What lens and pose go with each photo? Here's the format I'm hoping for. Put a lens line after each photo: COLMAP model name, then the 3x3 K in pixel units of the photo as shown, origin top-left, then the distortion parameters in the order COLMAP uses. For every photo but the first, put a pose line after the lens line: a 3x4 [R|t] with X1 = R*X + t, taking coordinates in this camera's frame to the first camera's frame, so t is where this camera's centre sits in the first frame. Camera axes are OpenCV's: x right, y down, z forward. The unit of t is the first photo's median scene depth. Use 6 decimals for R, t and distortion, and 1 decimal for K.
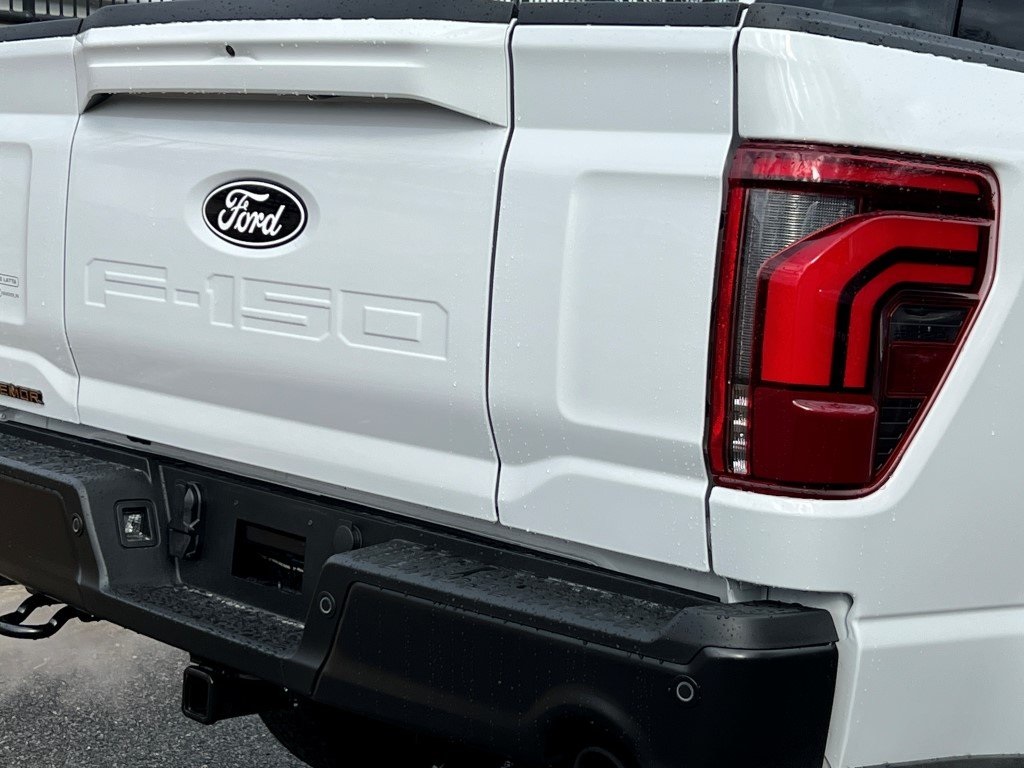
lens RADIAL K [[1926.1, 0, 512.0], [0, 1926.1, 384.0], [0, 0, 1]] dist [0.204114, 0.088525]
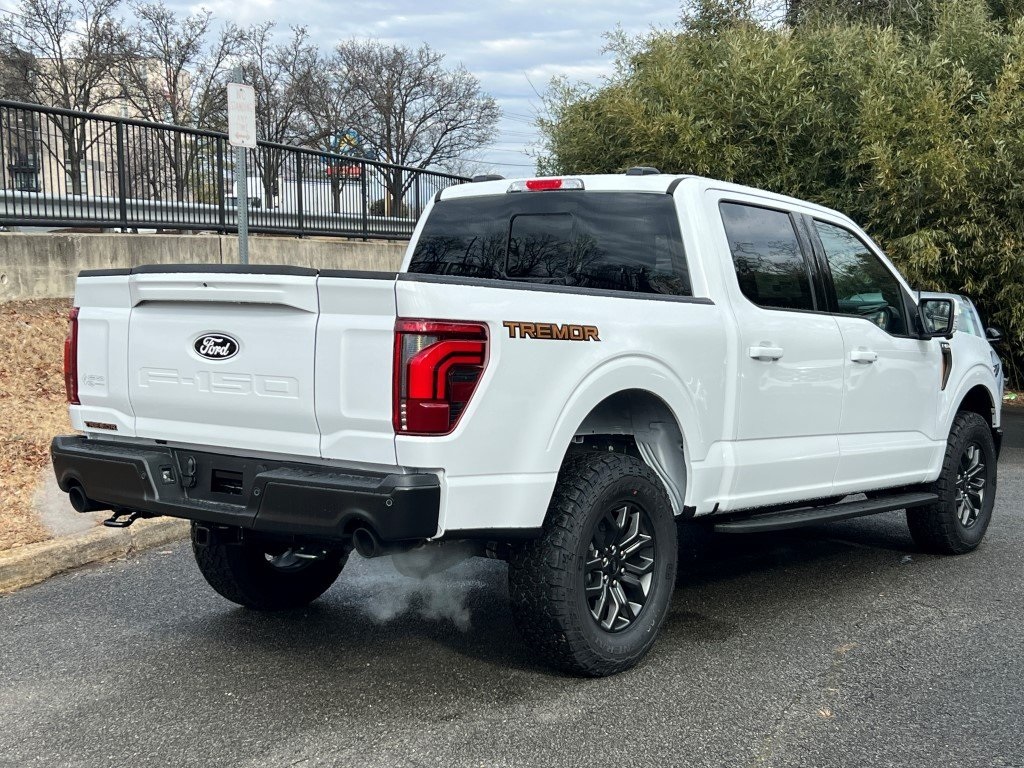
lens RADIAL K [[1457.0, 0, 512.0], [0, 1457.0, 384.0], [0, 0, 1]] dist [0.141487, -0.016970]
pose [[0.987371, -0.048925, 0.150679, -0.049459], [0.054394, 0.997994, -0.032391, 0.053476], [-0.148792, 0.040178, 0.988052, -1.151968]]
